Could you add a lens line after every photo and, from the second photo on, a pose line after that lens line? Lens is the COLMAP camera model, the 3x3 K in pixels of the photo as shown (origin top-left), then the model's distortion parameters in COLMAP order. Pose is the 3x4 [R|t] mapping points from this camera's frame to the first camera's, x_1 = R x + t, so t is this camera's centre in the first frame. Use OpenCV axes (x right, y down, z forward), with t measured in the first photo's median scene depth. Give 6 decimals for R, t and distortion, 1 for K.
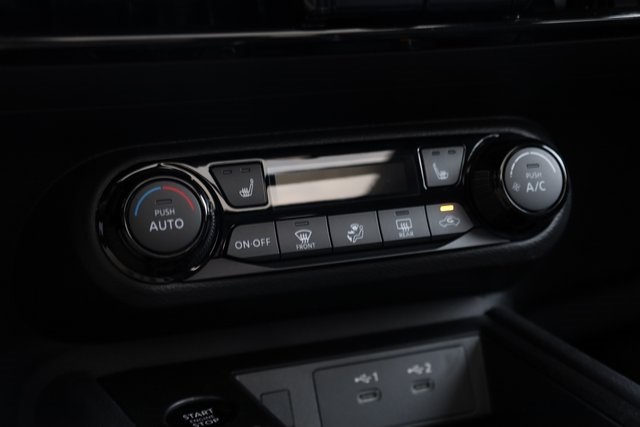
lens RADIAL K [[970.5, 0, 320.0], [0, 970.5, 213.5], [0, 0, 1]] dist [0.019887, 0.030555]
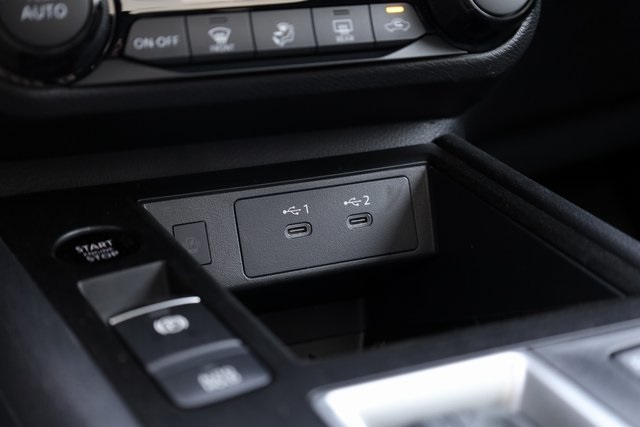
lens RADIAL K [[970.5, 0, 320.0], [0, 970.5, 213.5], [0, 0, 1]] dist [0.019887, 0.030555]
pose [[0.998253, 0.018737, 0.056039, 0.023244], [-0.027460, 0.986864, 0.159203, 0.036938], [-0.052320, -0.160463, 0.985654, 0.154699]]
